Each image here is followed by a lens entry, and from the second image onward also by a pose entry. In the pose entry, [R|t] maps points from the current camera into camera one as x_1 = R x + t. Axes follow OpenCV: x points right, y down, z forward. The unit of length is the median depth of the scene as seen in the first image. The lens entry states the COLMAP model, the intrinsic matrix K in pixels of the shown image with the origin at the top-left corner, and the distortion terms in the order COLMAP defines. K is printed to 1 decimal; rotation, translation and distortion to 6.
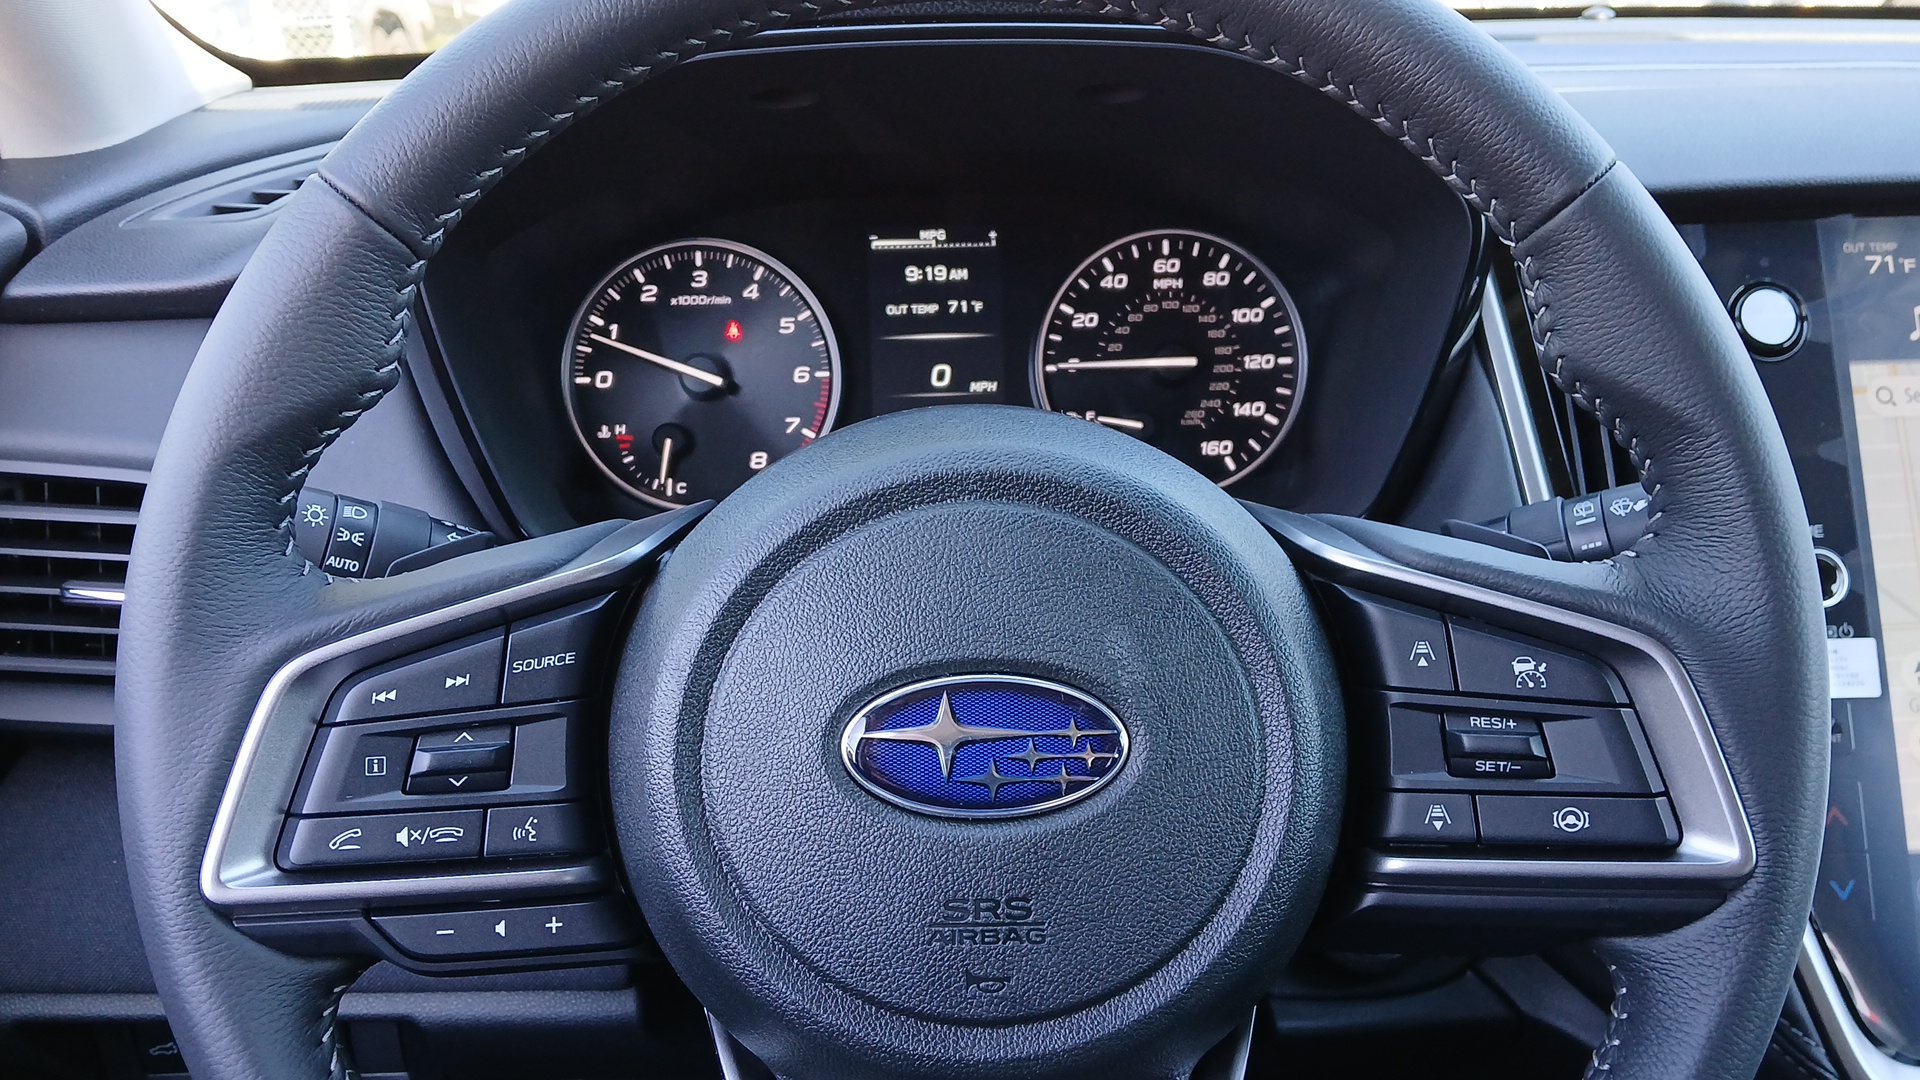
lens RADIAL K [[1504.1, 0, 984.1], [0, 1504.1, 566.6], [0, 0, 1]] dist [0.110175, -0.222476]
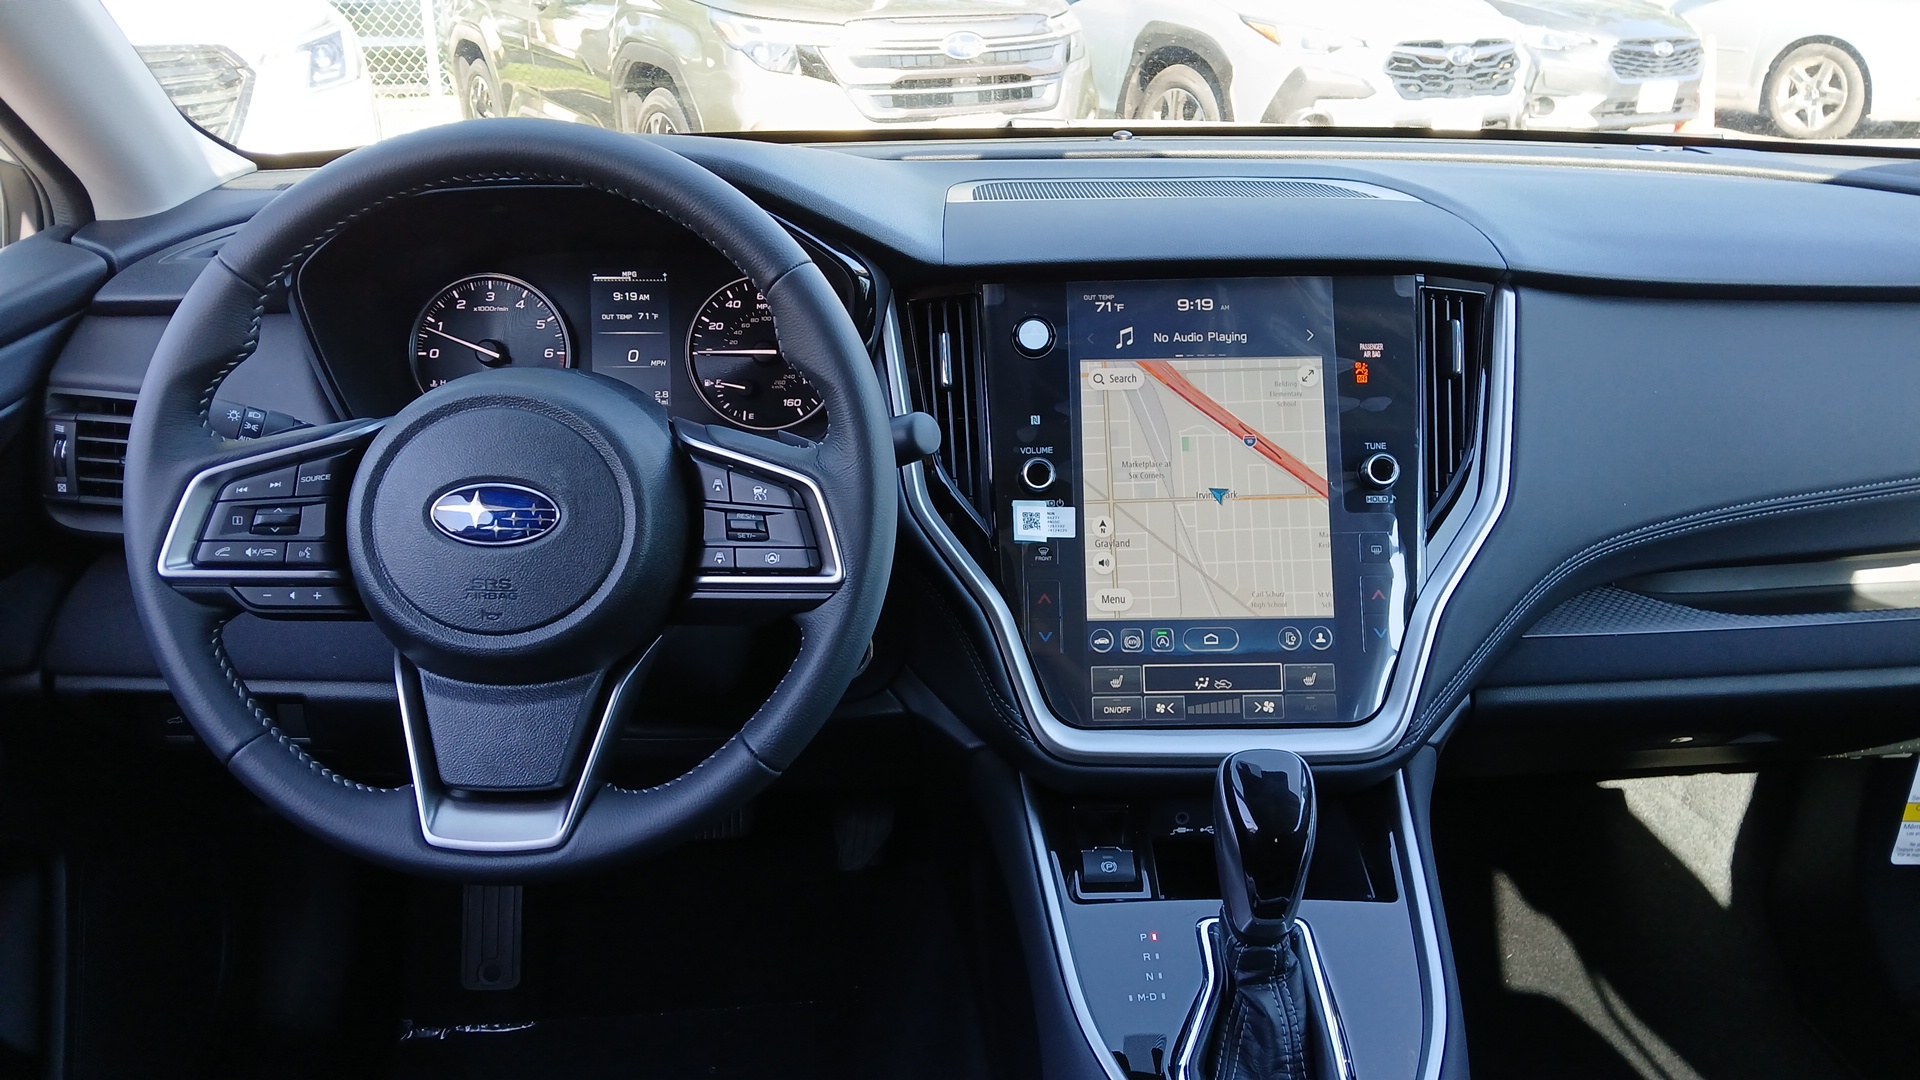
lens RADIAL K [[1376.1, 0, 1001.5], [0, 1376.1, 564.4], [0, 0, 1]] dist [0.083318, -0.158179]
pose [[0.999531, 0.024996, -0.017717, 0.738054], [-0.024717, 0.999570, 0.015788, 0.130900], [0.018104, -0.015343, 0.999718, -0.995434]]
